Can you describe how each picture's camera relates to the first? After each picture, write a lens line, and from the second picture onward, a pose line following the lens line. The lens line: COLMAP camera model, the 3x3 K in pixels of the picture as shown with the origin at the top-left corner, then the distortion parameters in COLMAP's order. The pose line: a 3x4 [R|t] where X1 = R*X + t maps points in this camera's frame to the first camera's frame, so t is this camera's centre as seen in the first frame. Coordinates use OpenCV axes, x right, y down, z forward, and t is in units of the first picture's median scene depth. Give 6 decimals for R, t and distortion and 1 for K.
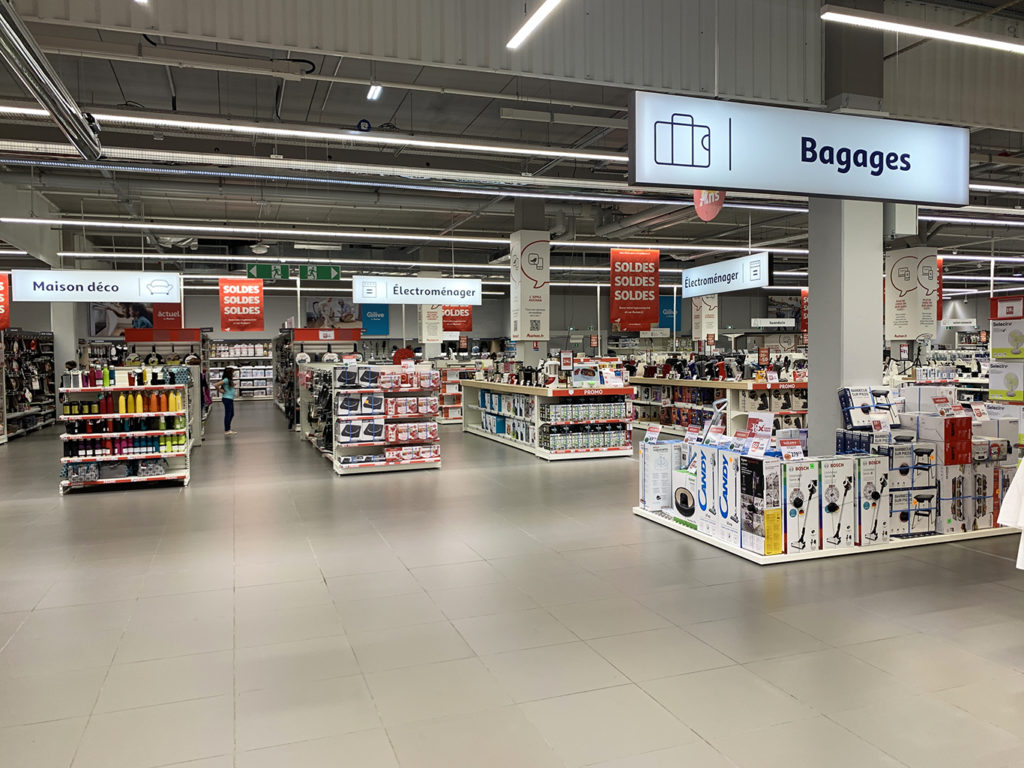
lens RADIAL K [[784.6, 0, 508.4], [0, 784.6, 381.4], [0, 0, 1]] dist [-0.007588, -0.007685]
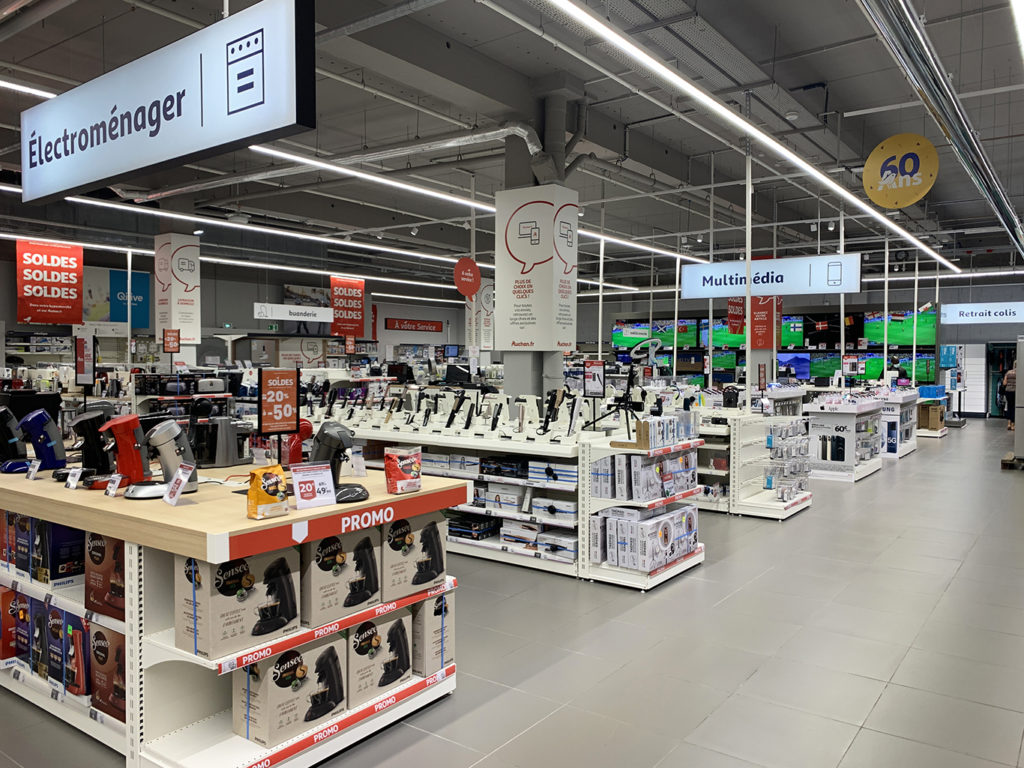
lens RADIAL K [[784.6, 0, 509.0], [0, 784.6, 381.1], [0, 0, 1]] dist [-0.007588, -0.007685]
pose [[0.824214, 0.001366, 0.566276, 0.217424], [0.003472, 0.999966, -0.007466, -0.033706], [-0.566267, 0.008120, 0.824182, 0.668481]]
